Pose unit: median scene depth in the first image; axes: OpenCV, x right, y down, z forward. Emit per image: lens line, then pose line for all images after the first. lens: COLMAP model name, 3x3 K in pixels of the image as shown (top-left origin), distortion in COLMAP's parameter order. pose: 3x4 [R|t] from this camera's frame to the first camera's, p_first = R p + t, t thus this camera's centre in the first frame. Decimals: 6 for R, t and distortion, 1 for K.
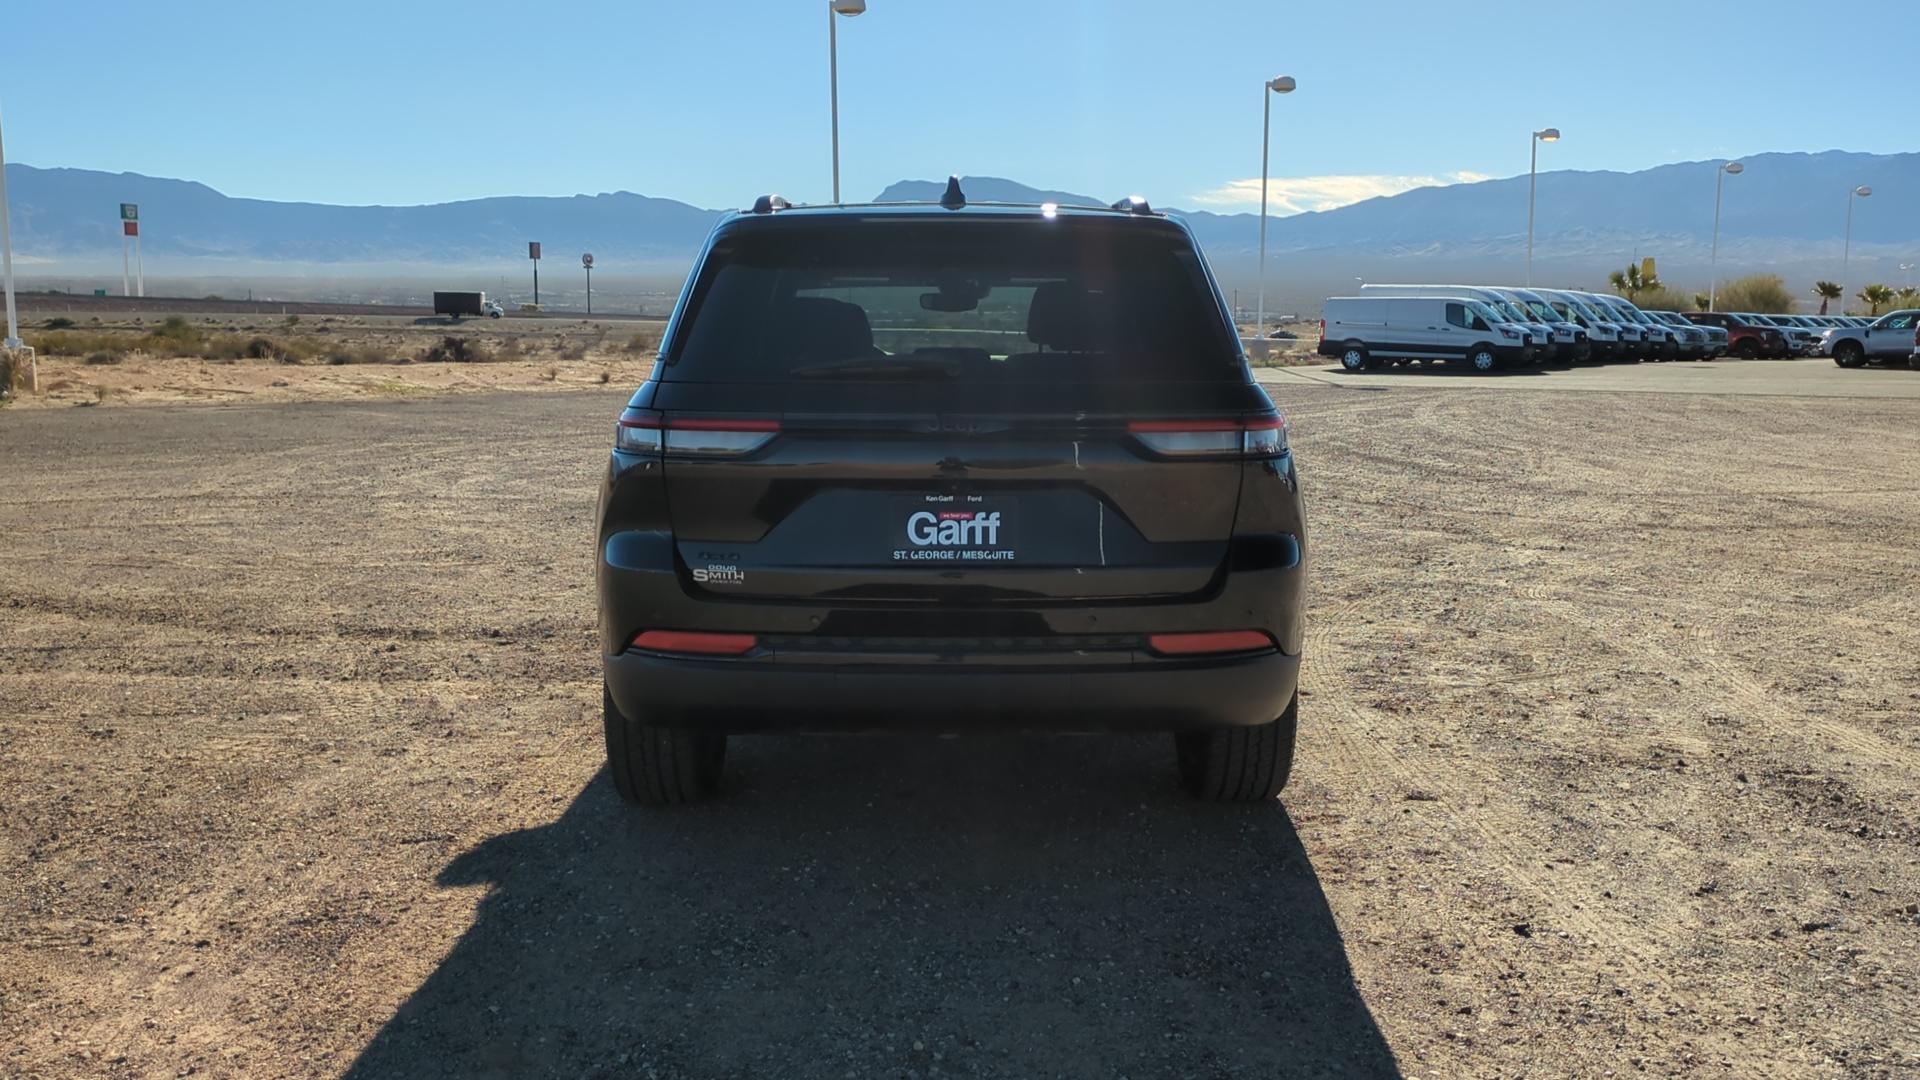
lens RADIAL K [[1650.1, 0, 972.9], [0, 1650.1, 541.6], [0, 0, 1]] dist [0.043327, -0.016761]
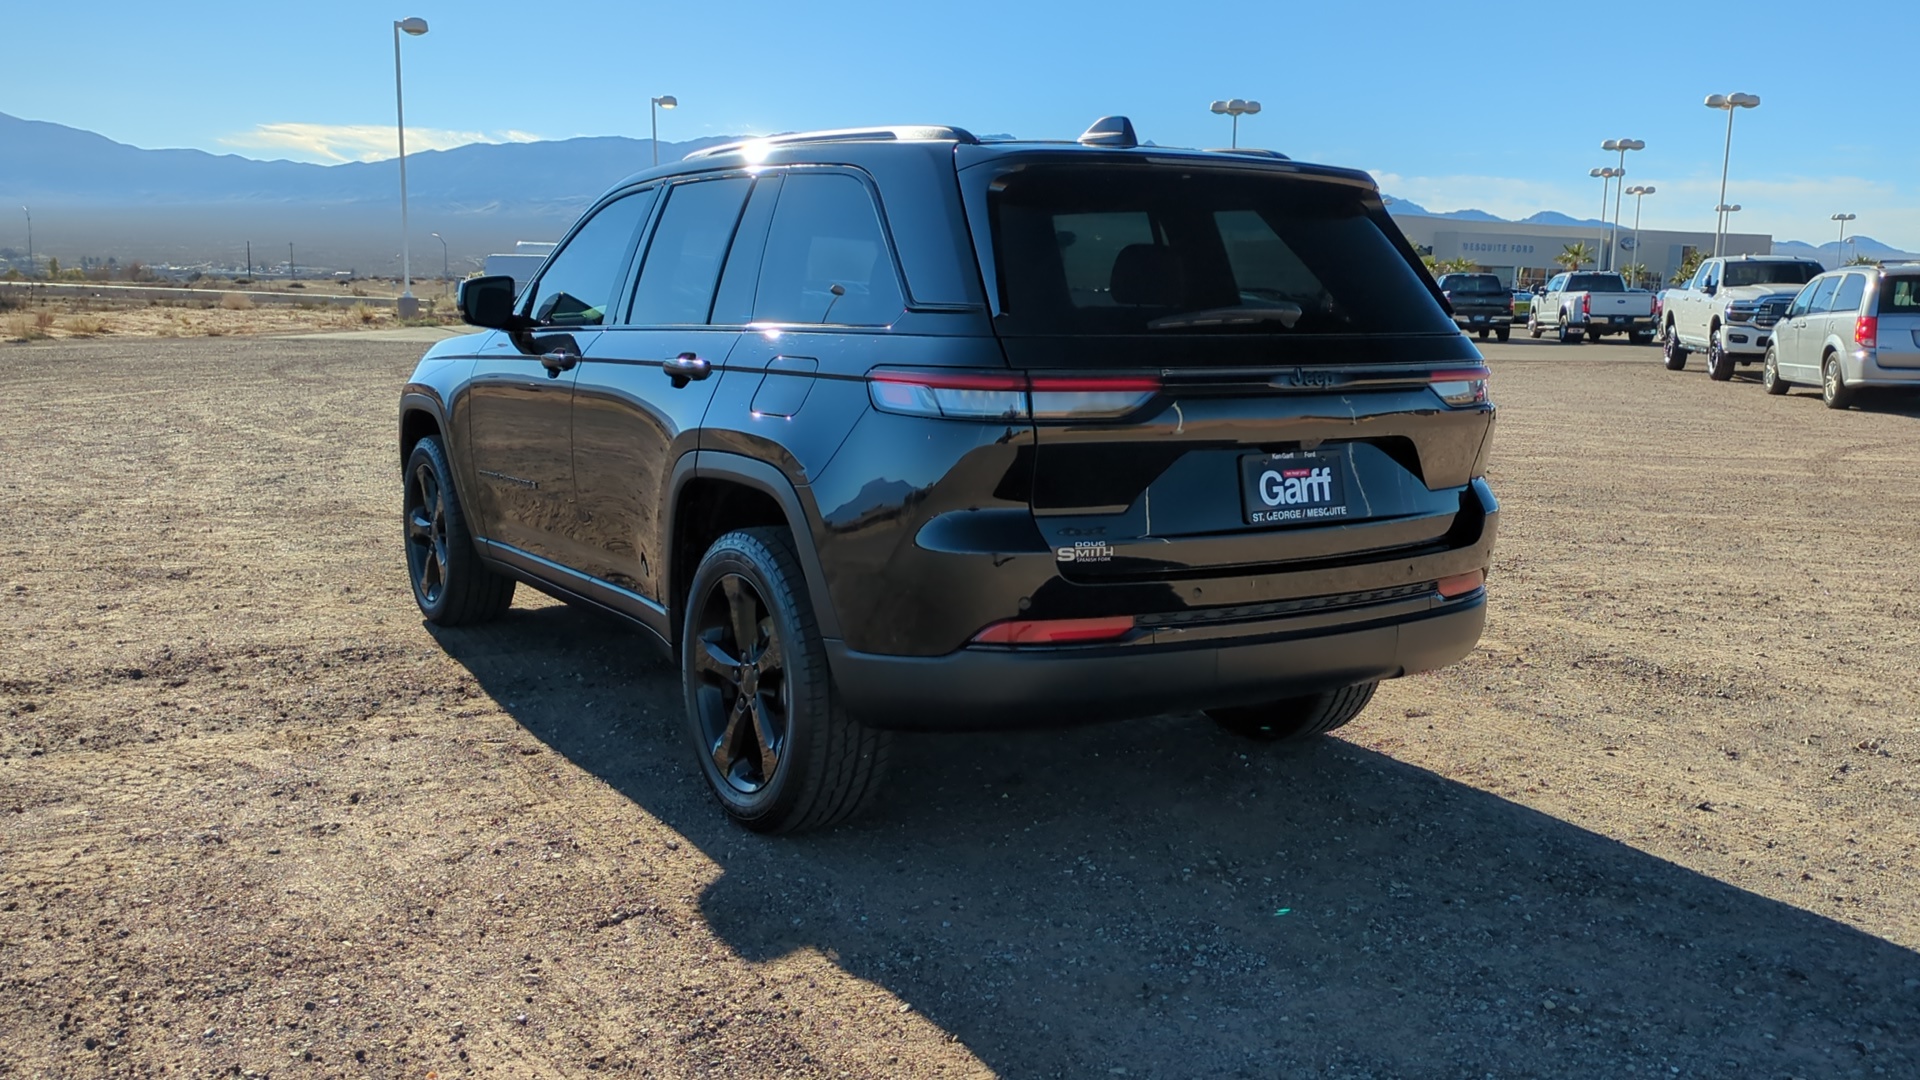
lens RADIAL K [[1650.1, 0, 972.9], [0, 1650.1, 541.6], [0, 0, 1]] dist [0.043327, -0.016761]
pose [[0.852637, -0.070357, 0.517745, -0.627635], [0.057953, 0.997513, 0.040114, -0.023706], [-0.519280, -0.004198, 0.854594, 0.251837]]
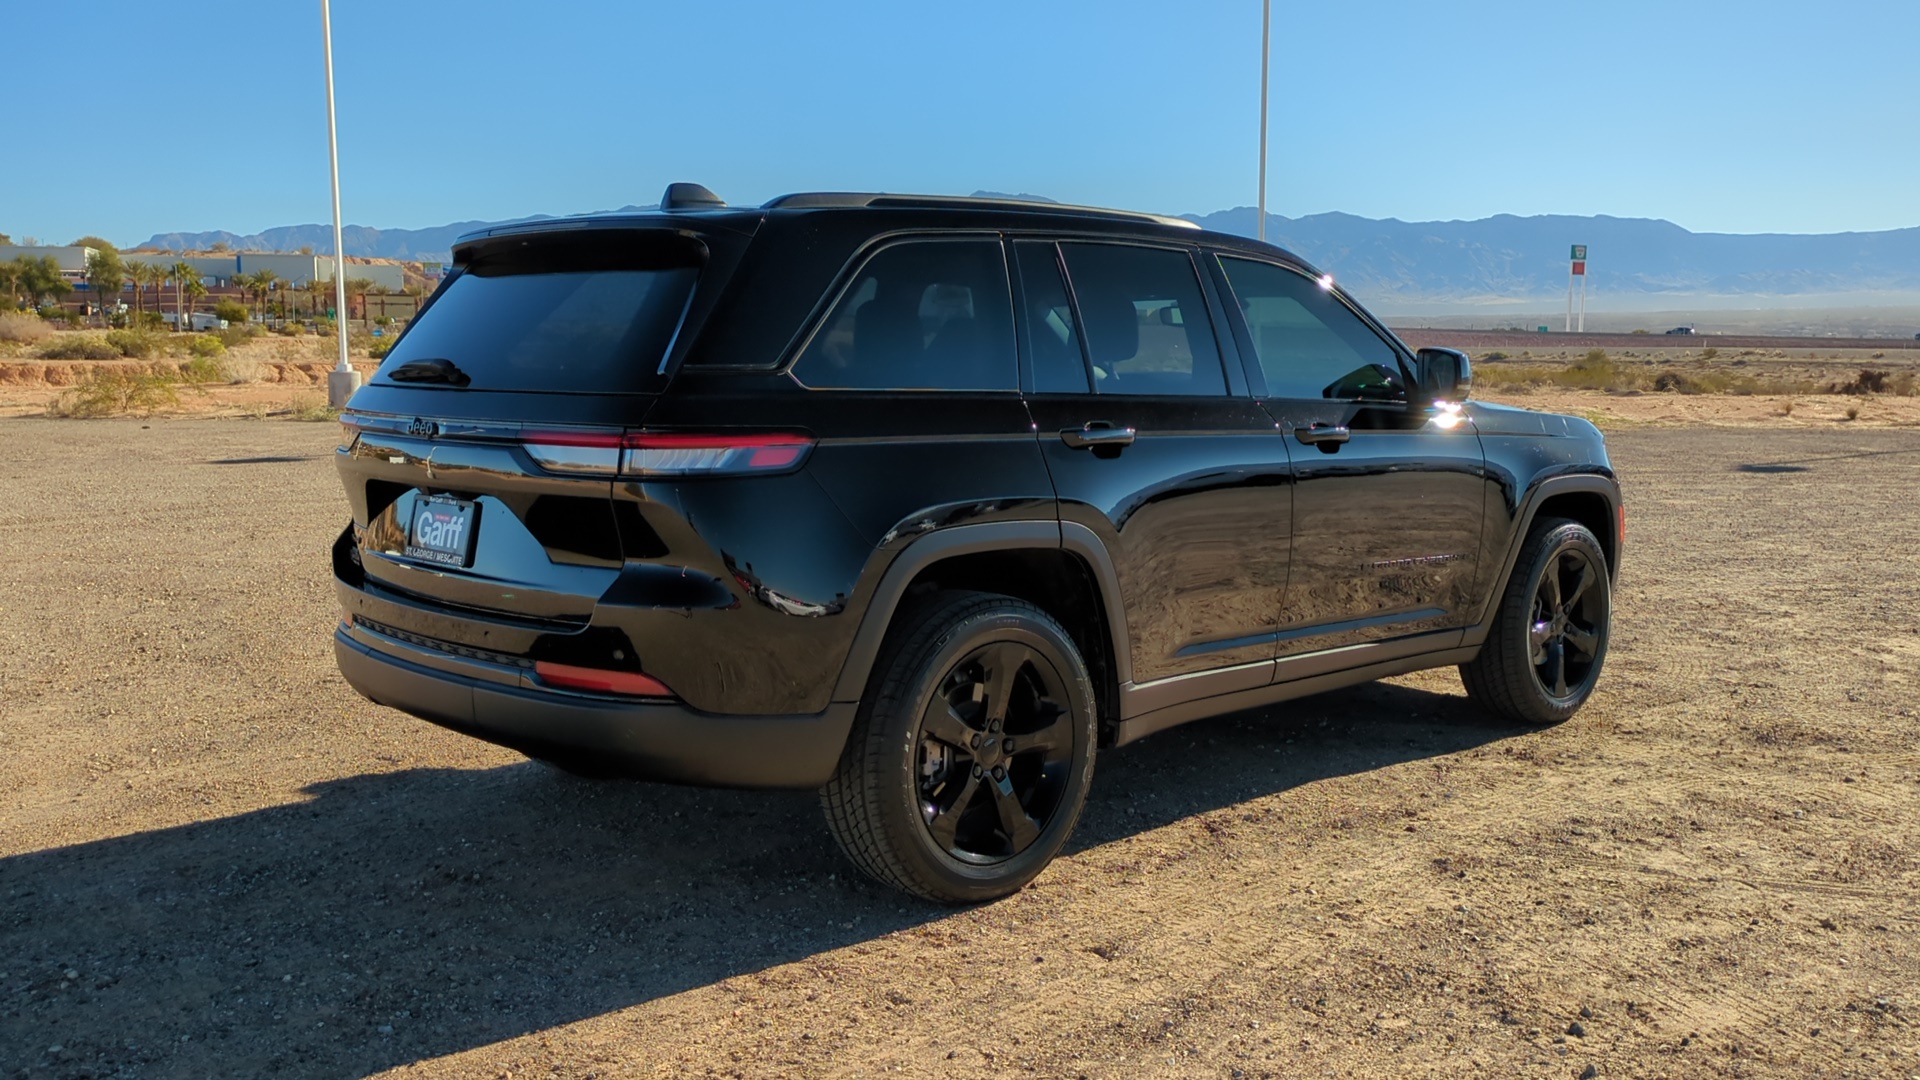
lens RADIAL K [[1650.1, 0, 972.9], [0, 1650.1, 541.6], [0, 0, 1]] dist [0.043327, -0.016761]
pose [[0.684442, 0.083659, -0.724252, 0.891463], [-0.098176, 0.994923, 0.022145, -0.052124], [0.722427, 0.055947, 0.689180, 0.493174]]
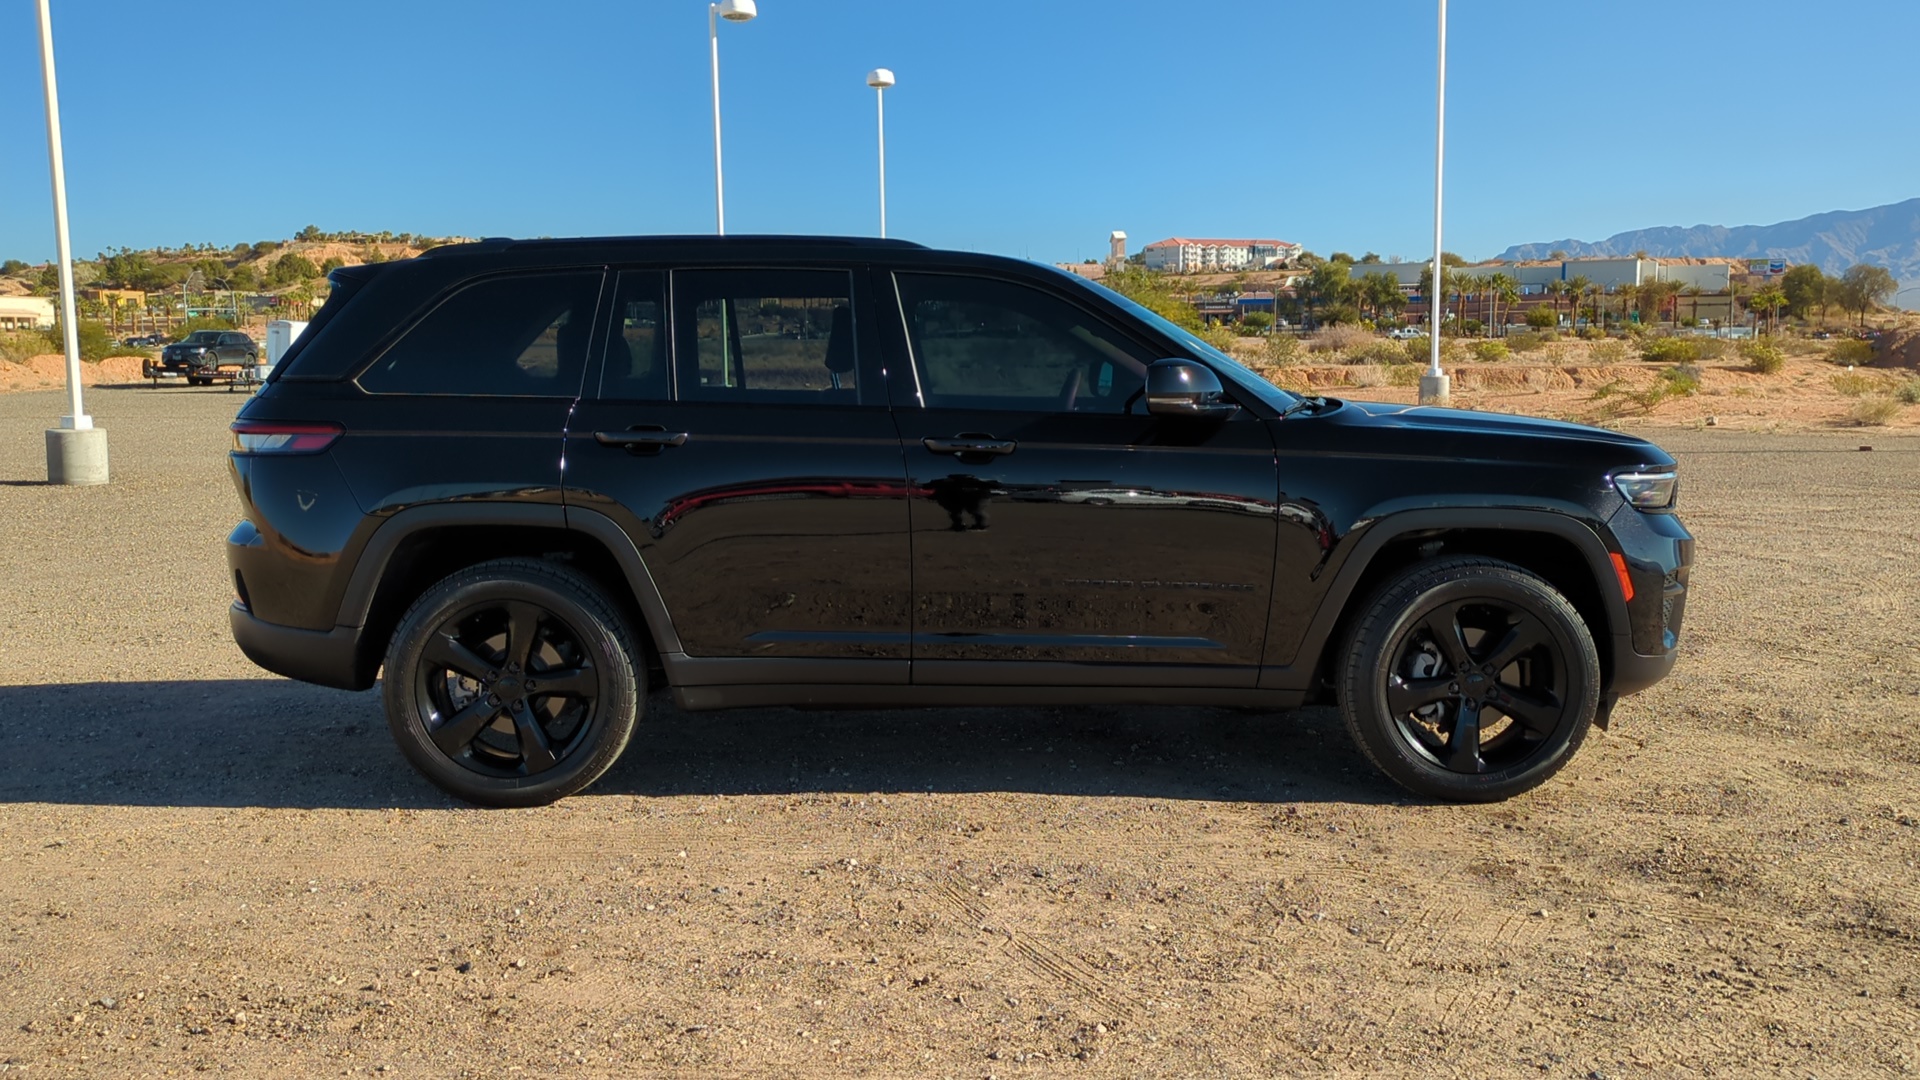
lens RADIAL K [[1650.1, 0, 972.9], [0, 1650.1, 541.6], [0, 0, 1]] dist [0.043327, -0.016761]
pose [[0.001090, 0.110545, -0.993870, 1.395252], [-0.128737, 0.985616, 0.109486, -0.189894], [0.991678, 0.127829, 0.015305, 1.483655]]
